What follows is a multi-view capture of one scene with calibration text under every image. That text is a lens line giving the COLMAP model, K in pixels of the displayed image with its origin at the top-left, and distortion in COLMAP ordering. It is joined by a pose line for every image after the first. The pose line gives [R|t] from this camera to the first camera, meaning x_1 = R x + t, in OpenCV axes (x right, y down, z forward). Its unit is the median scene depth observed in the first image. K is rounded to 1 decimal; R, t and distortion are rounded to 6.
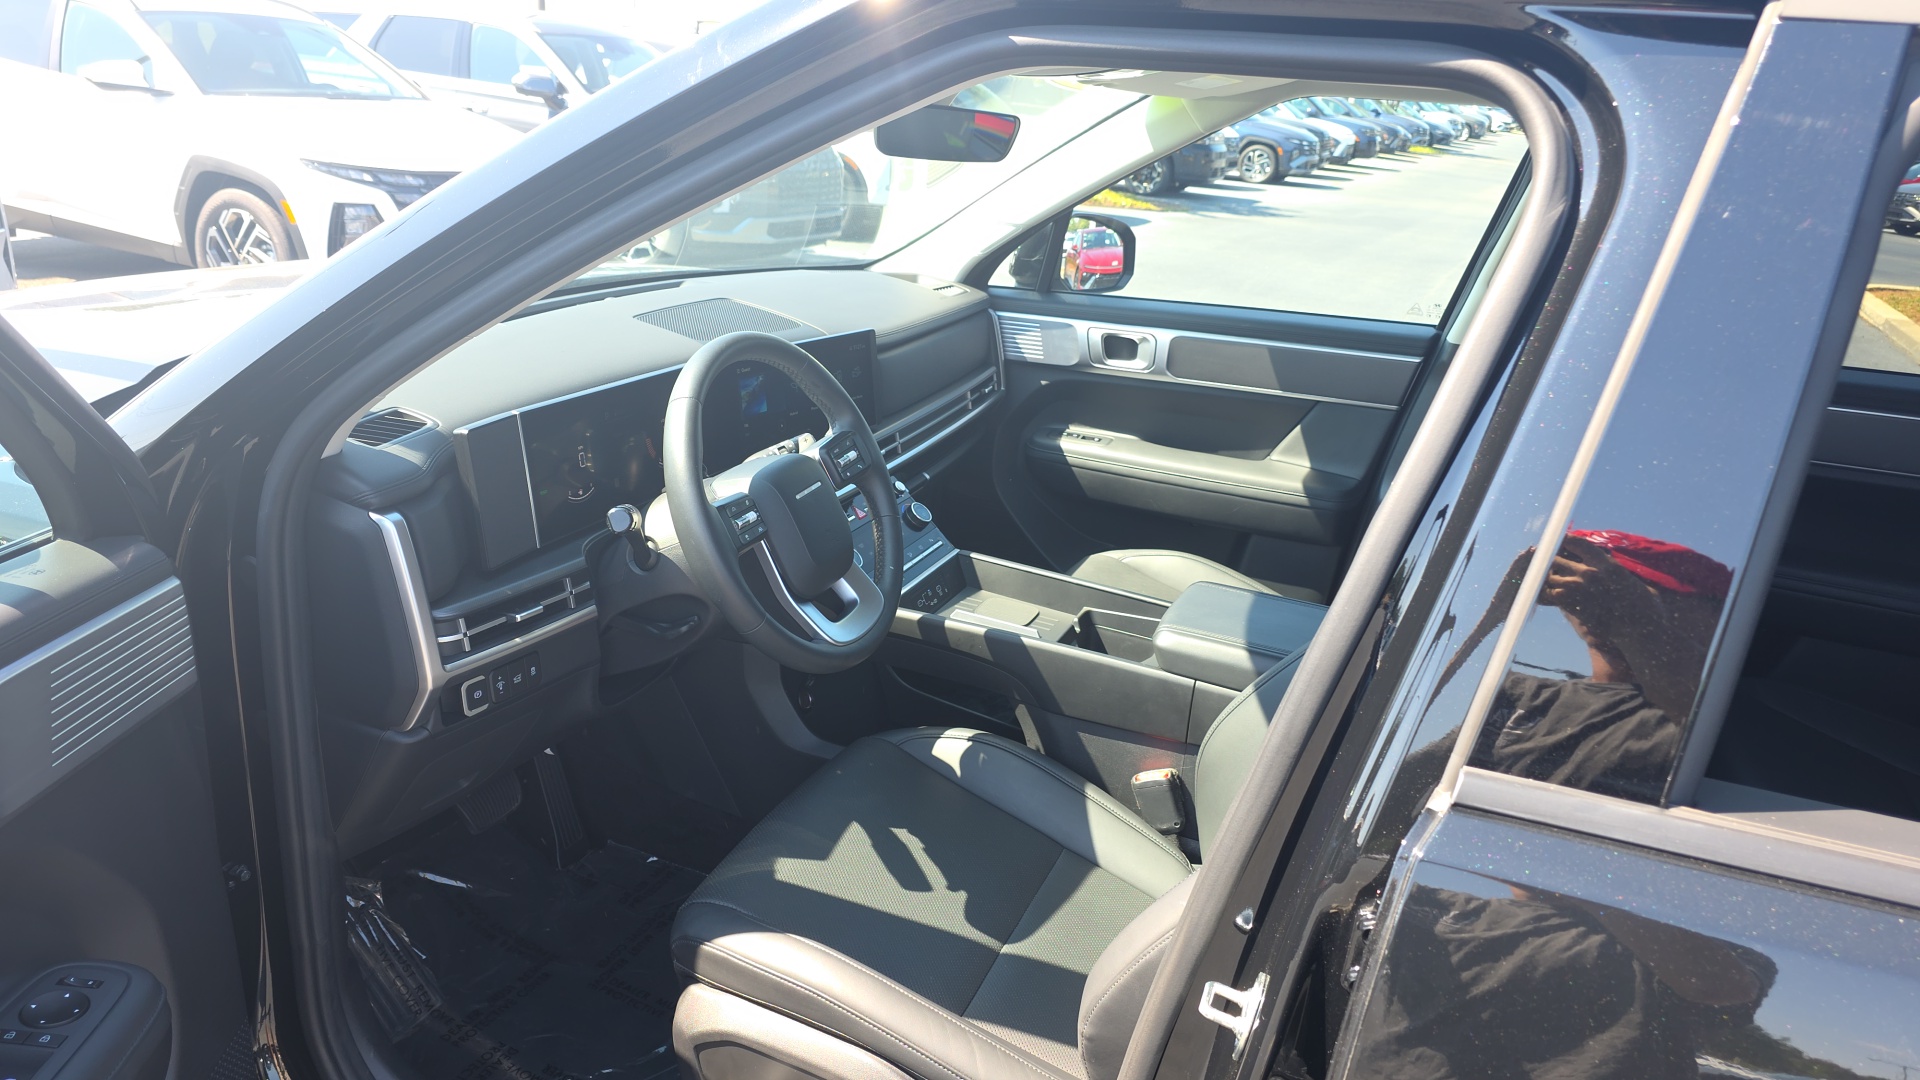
lens RADIAL K [[1266.8, 0, 937.0], [0, 1266.8, 543.4], [0, 0, 1]] dist [0.078664, -0.090484]
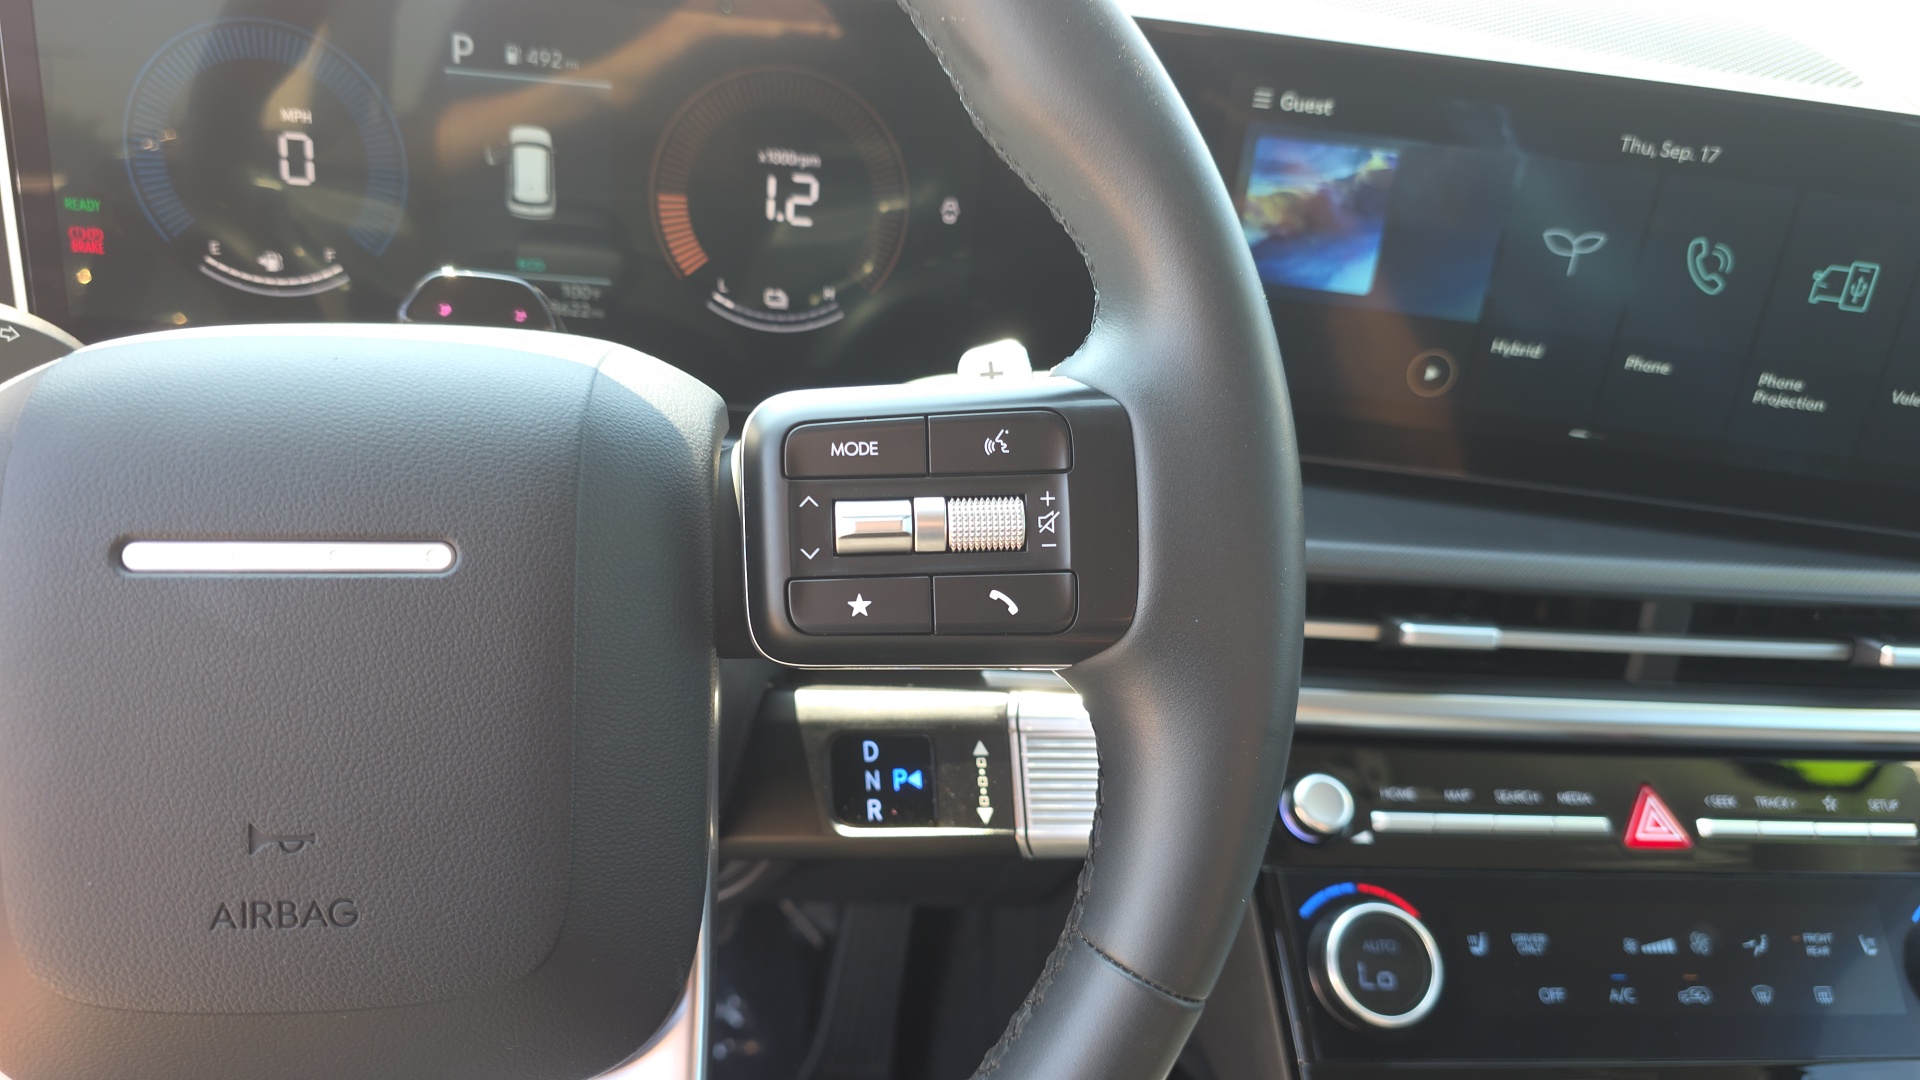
lens RADIAL K [[1348.0, 0, 937.6], [0, 1348.0, 534.9], [0, 0, 1]] dist [0.040330, -0.075023]
pose [[0.485951, 0.393807, -0.780235, 0.040868], [-0.358913, 0.903902, 0.232685, -0.063502], [0.796890, 0.166963, 0.580595, 0.531974]]
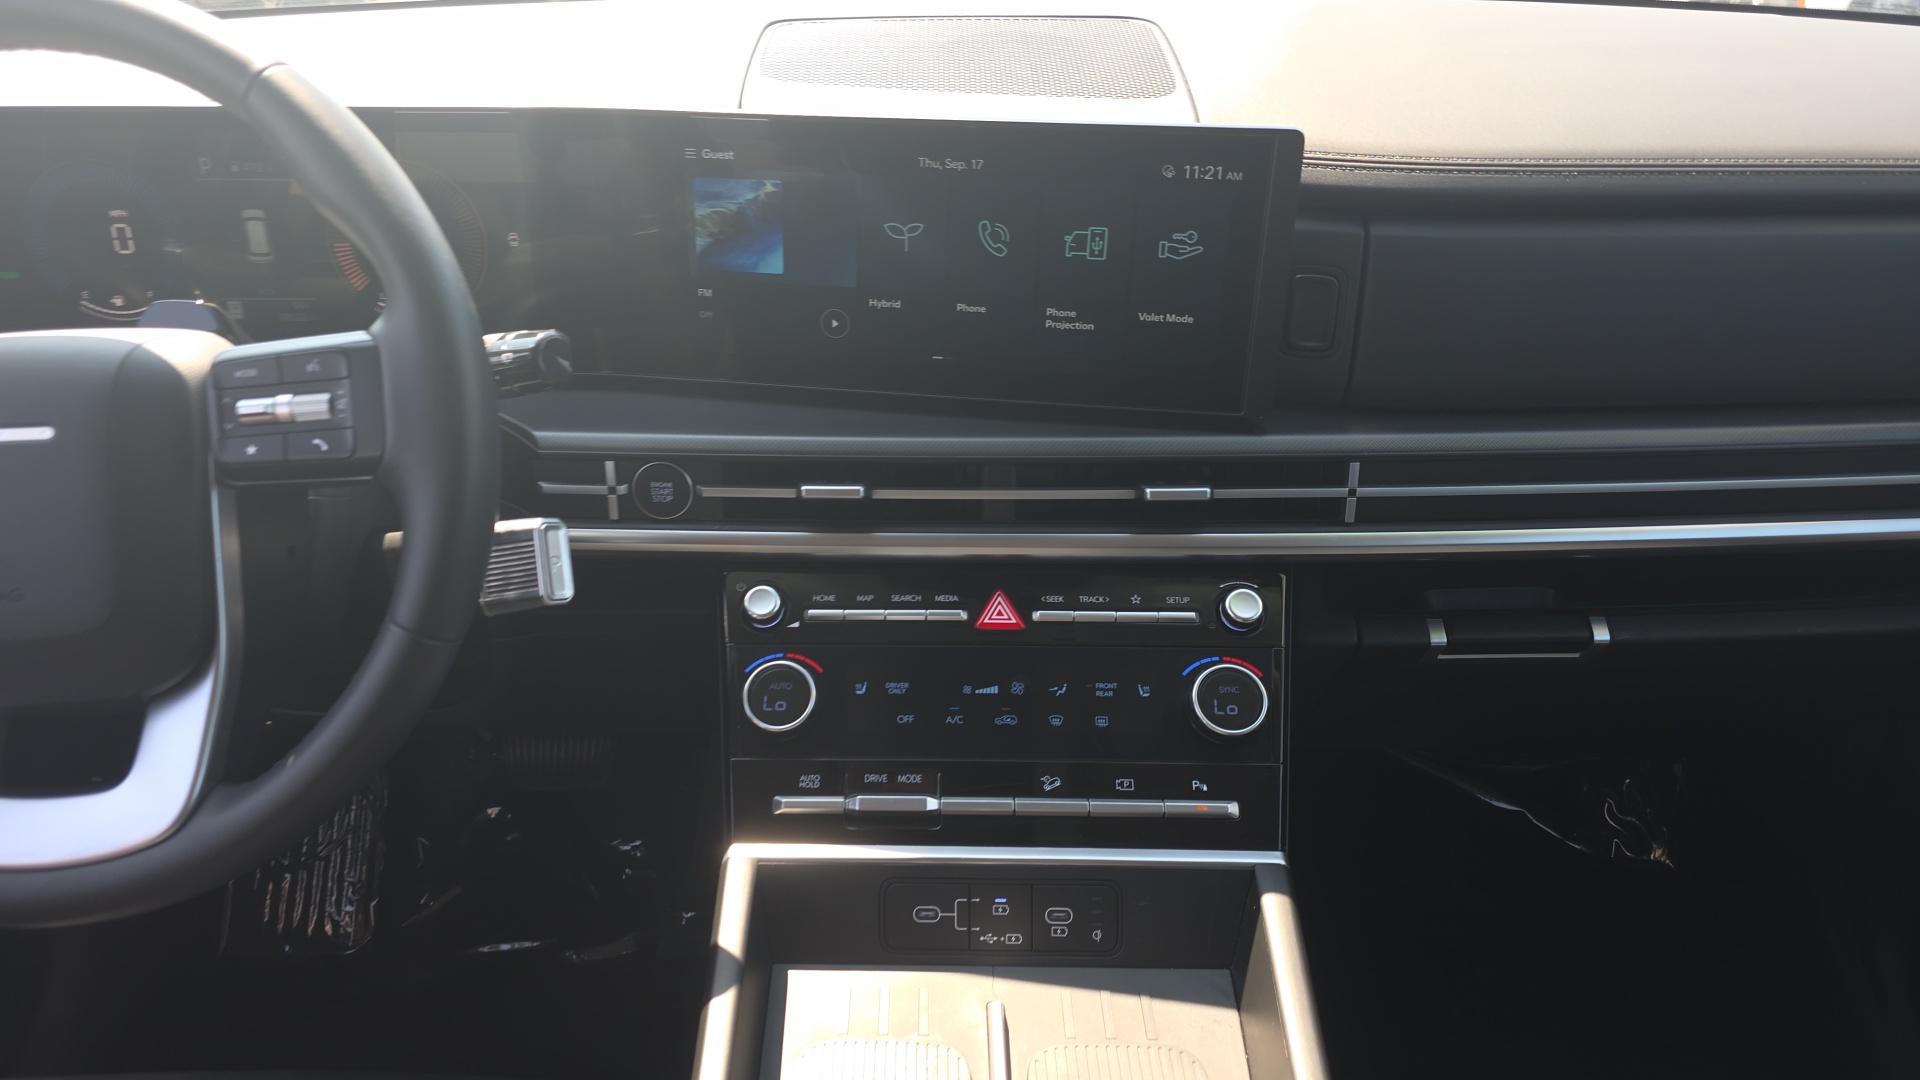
lens RADIAL K [[1295.2, 0, 895.3], [0, 1295.2, 550.0], [0, 0, 1]] dist [0.099029, -0.154654]
pose [[0.383855, 0.390118, -0.836937, 0.176937], [-0.279393, 0.912955, 0.297411, -0.107581], [0.880111, 0.119671, 0.459438, 0.584464]]
